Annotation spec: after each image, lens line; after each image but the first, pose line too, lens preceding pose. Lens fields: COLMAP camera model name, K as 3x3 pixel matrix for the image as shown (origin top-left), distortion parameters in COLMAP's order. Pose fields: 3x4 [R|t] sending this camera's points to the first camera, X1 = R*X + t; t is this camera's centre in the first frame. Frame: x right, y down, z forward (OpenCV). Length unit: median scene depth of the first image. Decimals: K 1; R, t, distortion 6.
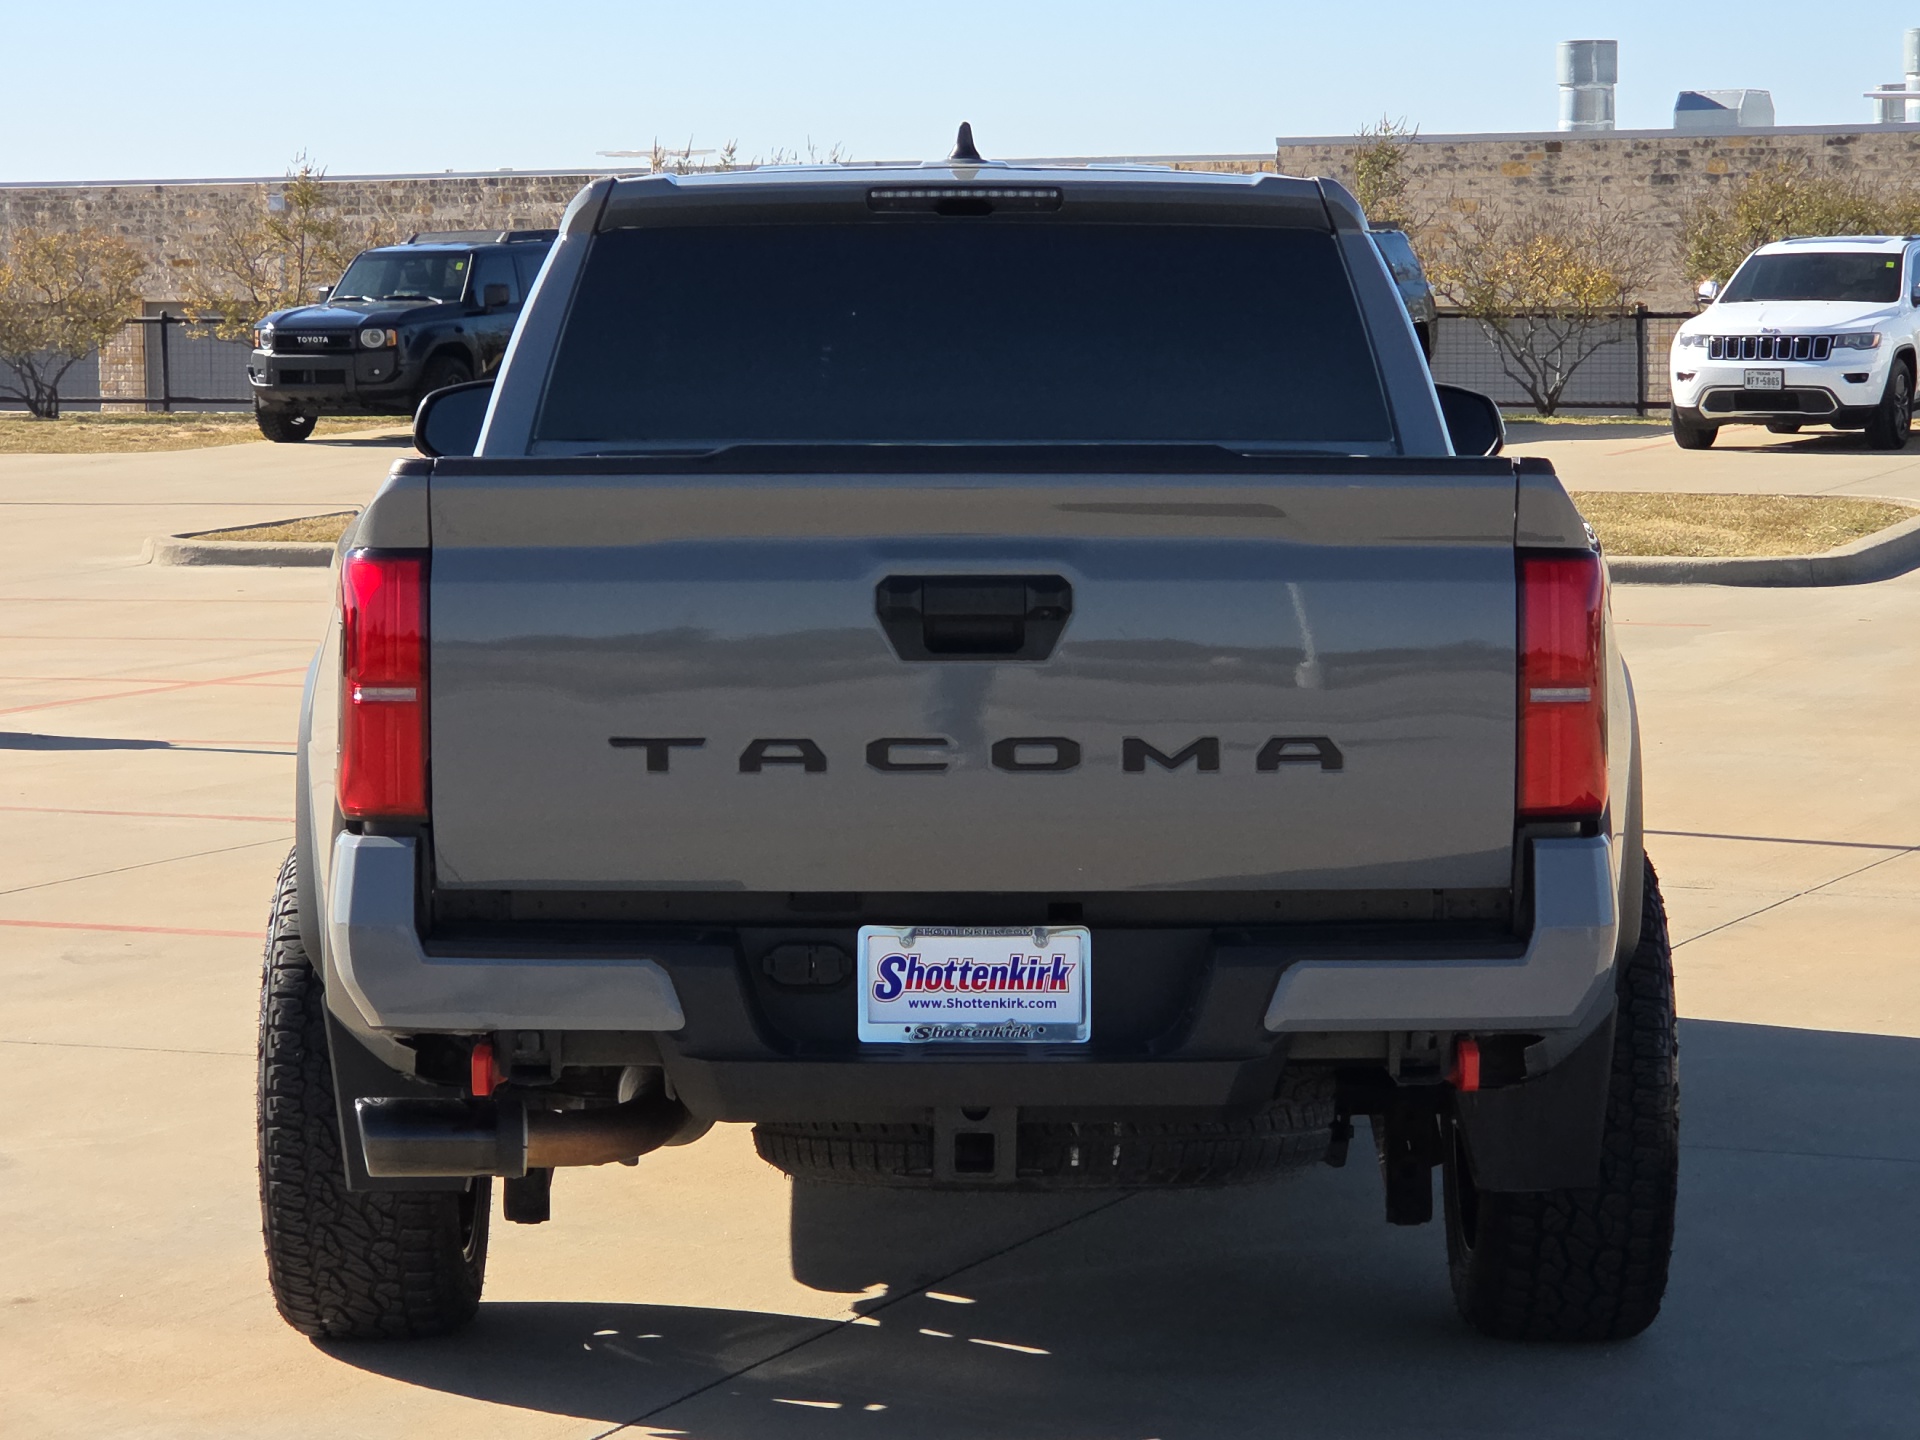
lens RADIAL K [[5023.6, 0, 960.0], [0, 5023.6, 720.0], [0, 0, 1]] dist [-0.912738, 14.759937]
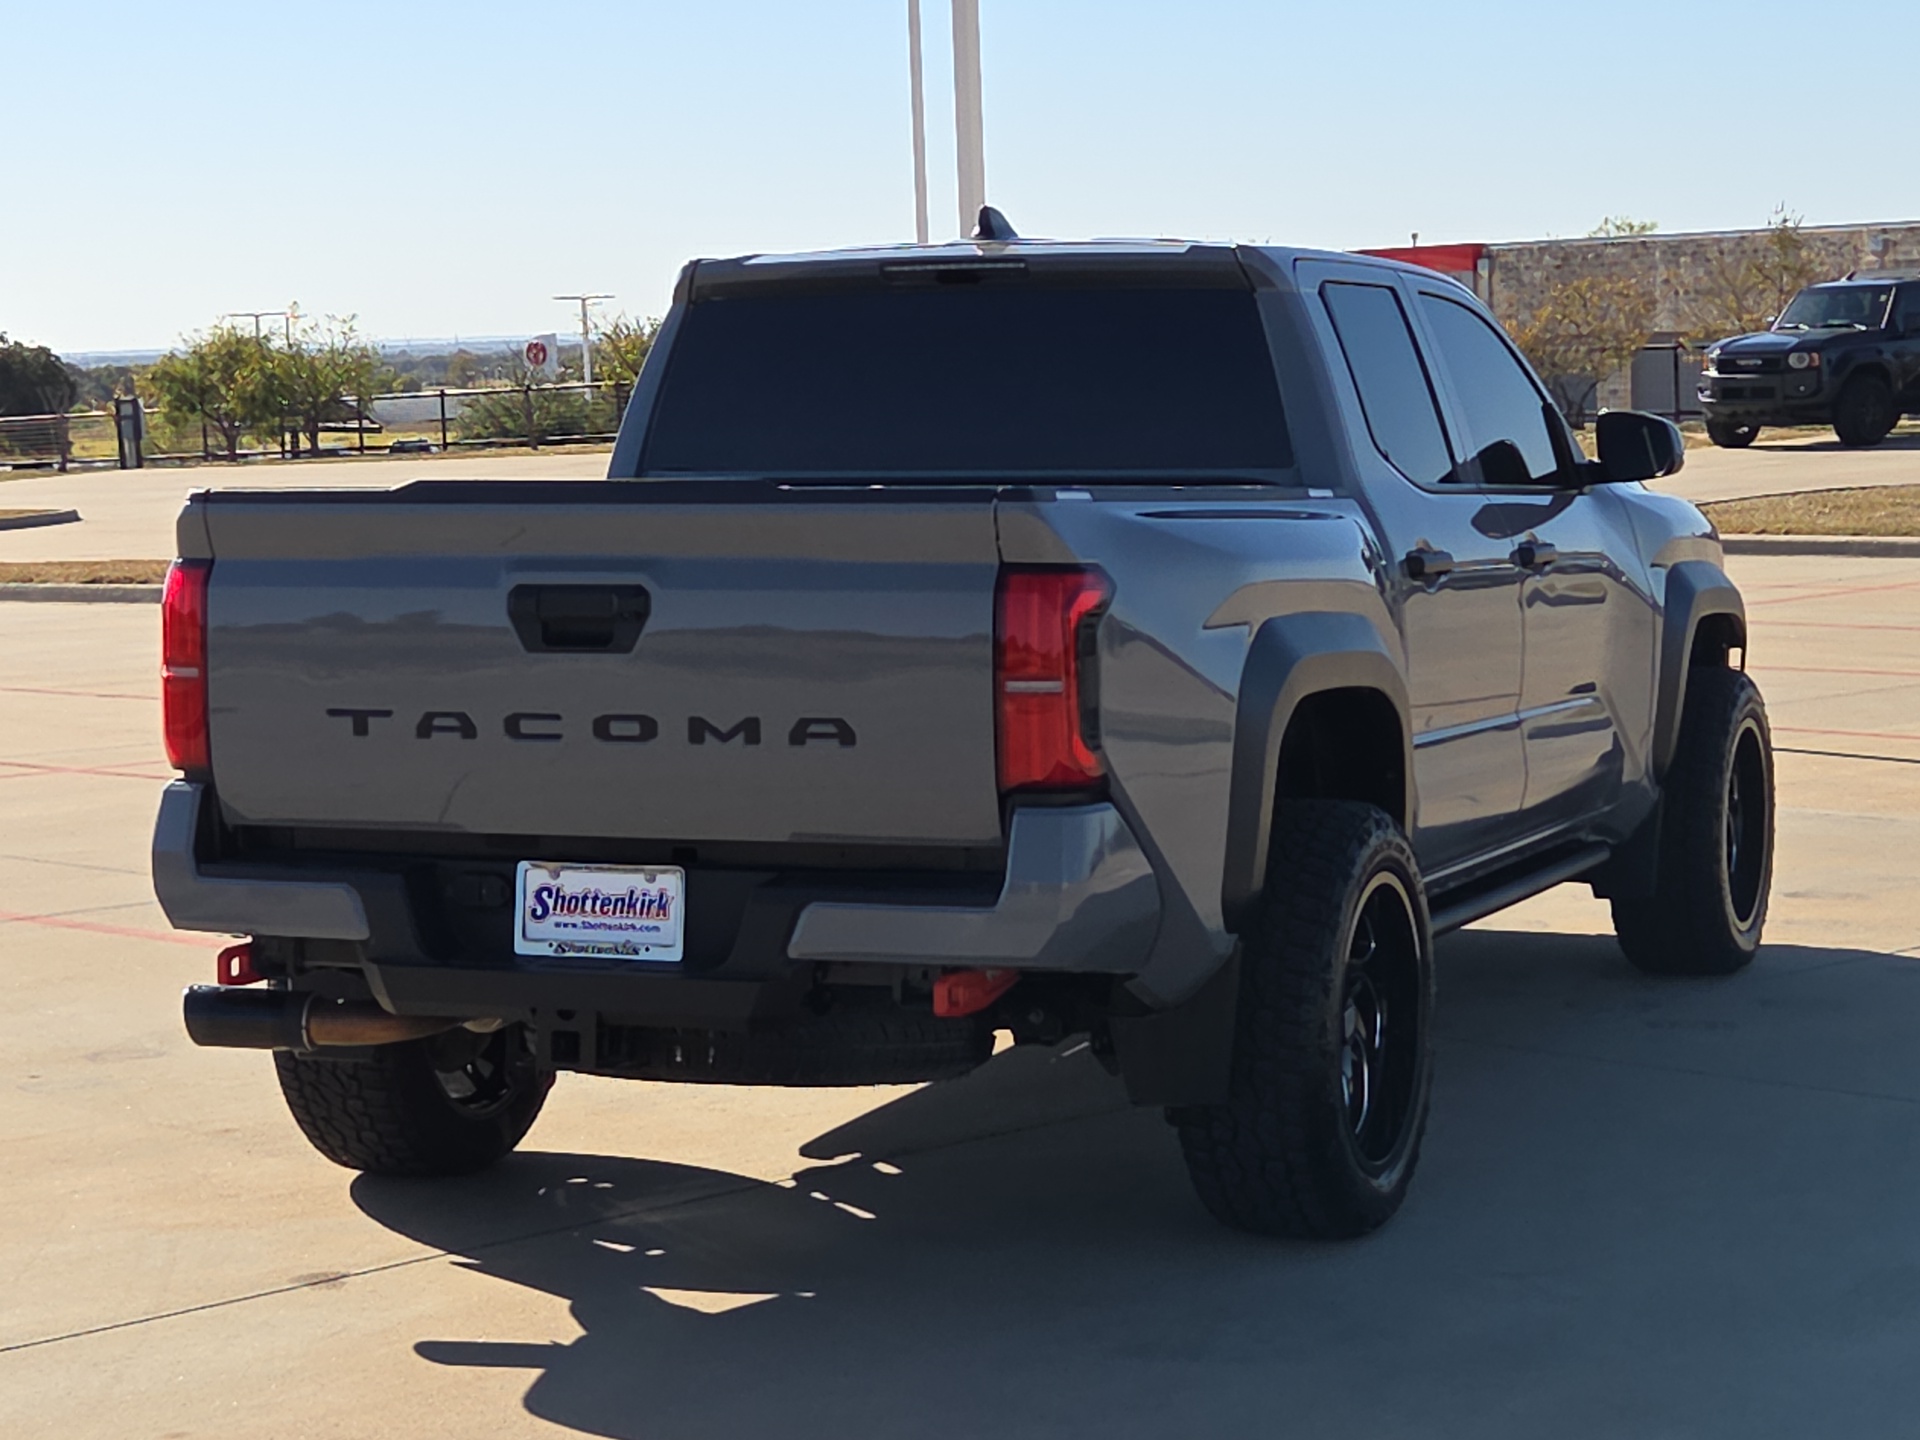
lens RADIAL K [[4036.1, 0, 960.0], [0, 4036.1, 720.0], [0, 0, 1]] dist [0.211218, -0.155893]
pose [[0.928170, 0.018975, -0.371673, 0.457585], [-0.014705, 0.999789, 0.014317, -0.010623], [0.371867, -0.007823, 0.928253, 0.095098]]
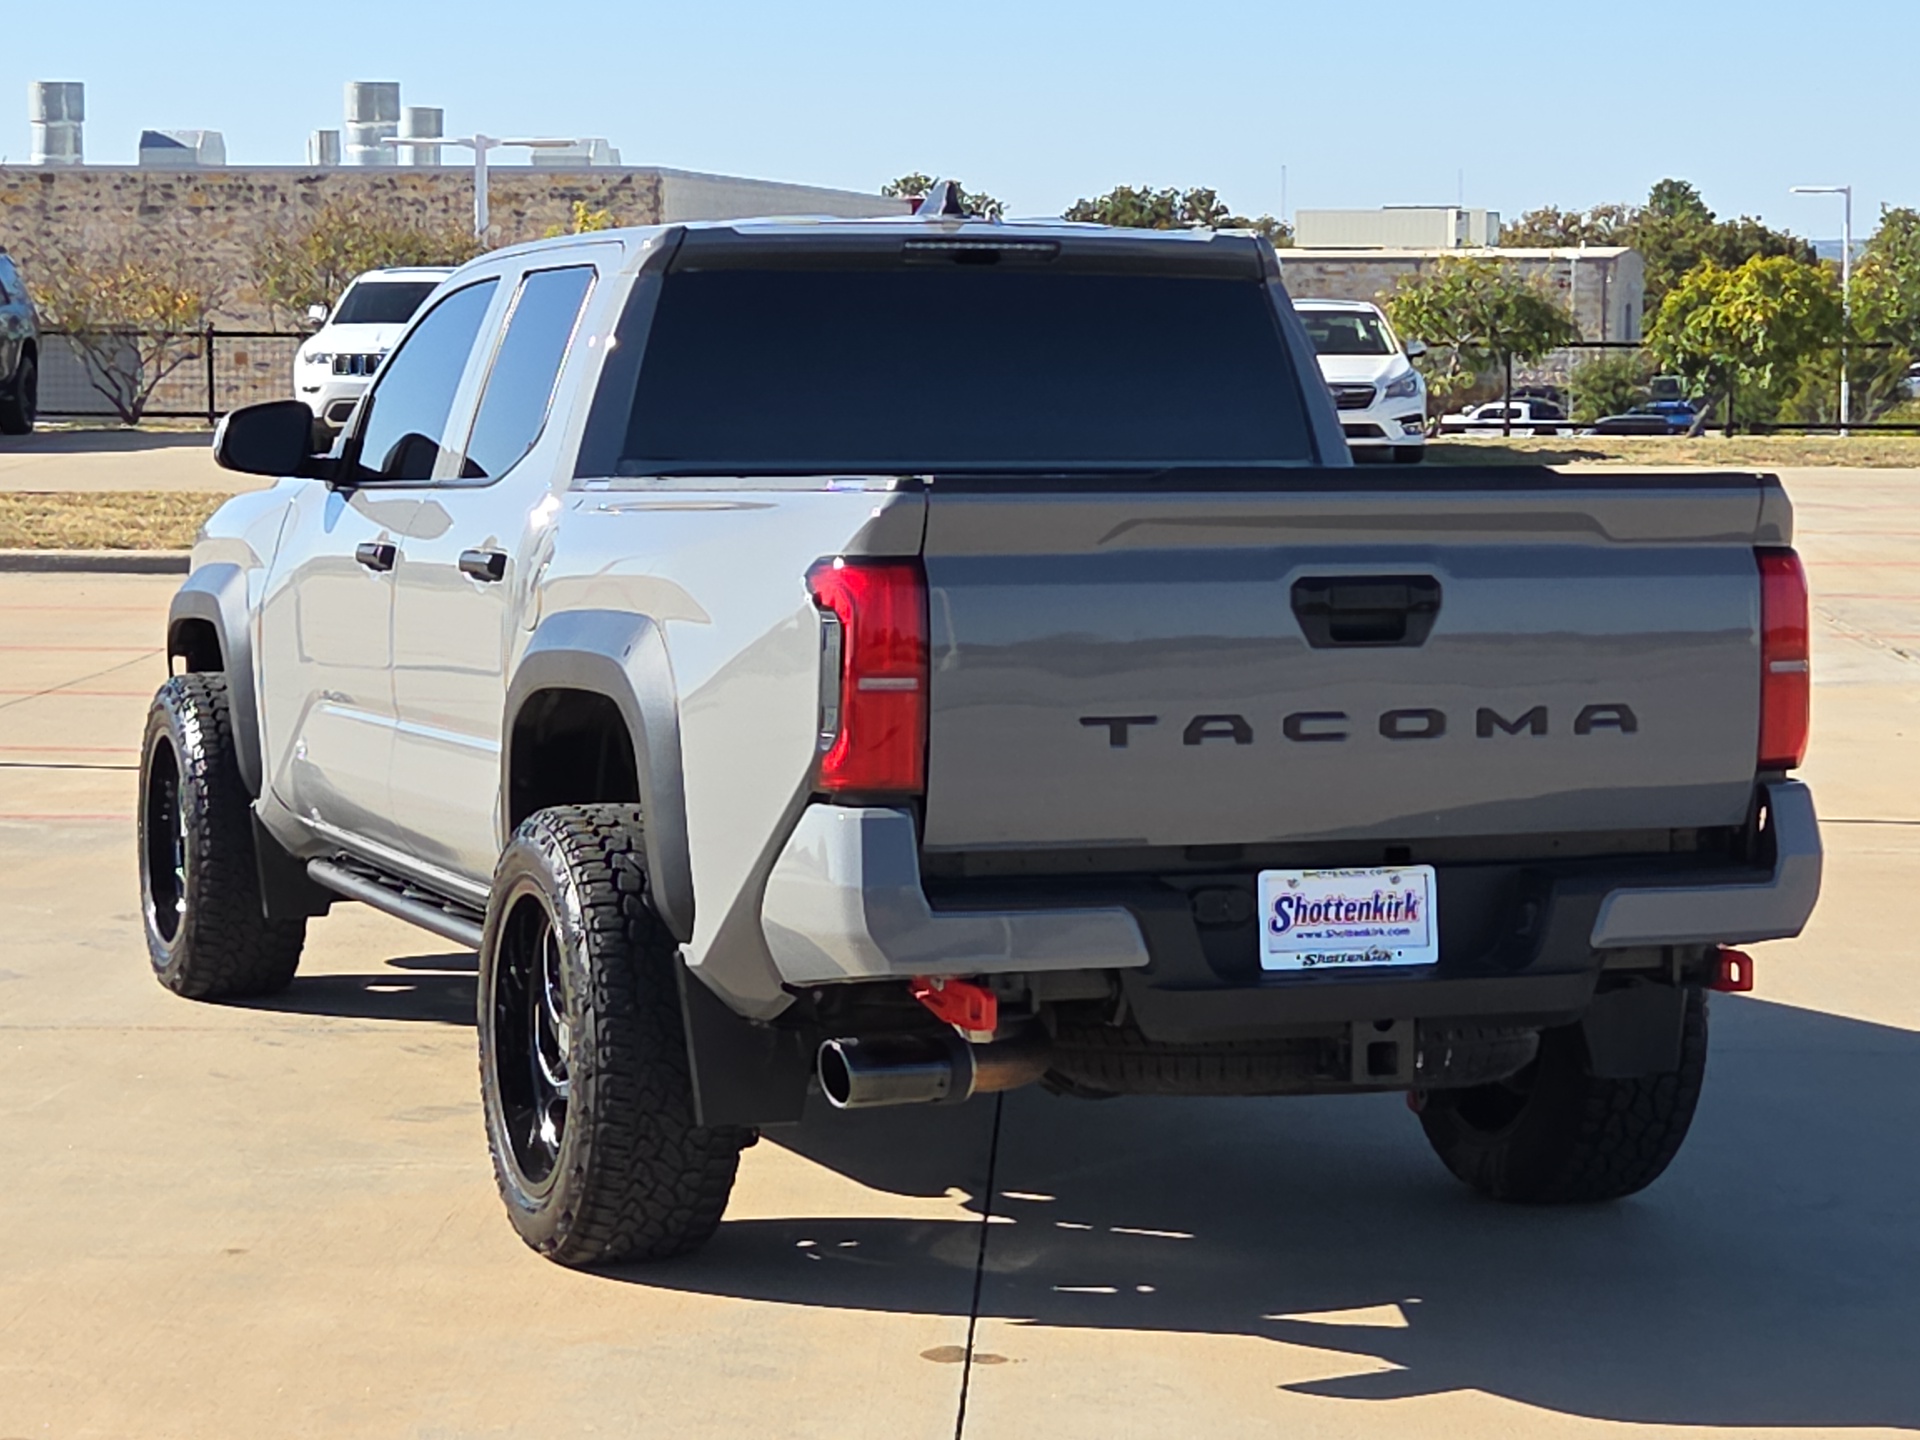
lens RADIAL K [[4394.1, 0, 960.0], [0, 4394.1, 720.0], [0, 0, 1]] dist [0.334913, -2.733910]
pose [[0.937095, -0.021205, 0.348430, -0.446310], [0.019191, 0.999773, 0.009230, -0.005817], [-0.348547, -0.001963, 0.937289, 0.045454]]
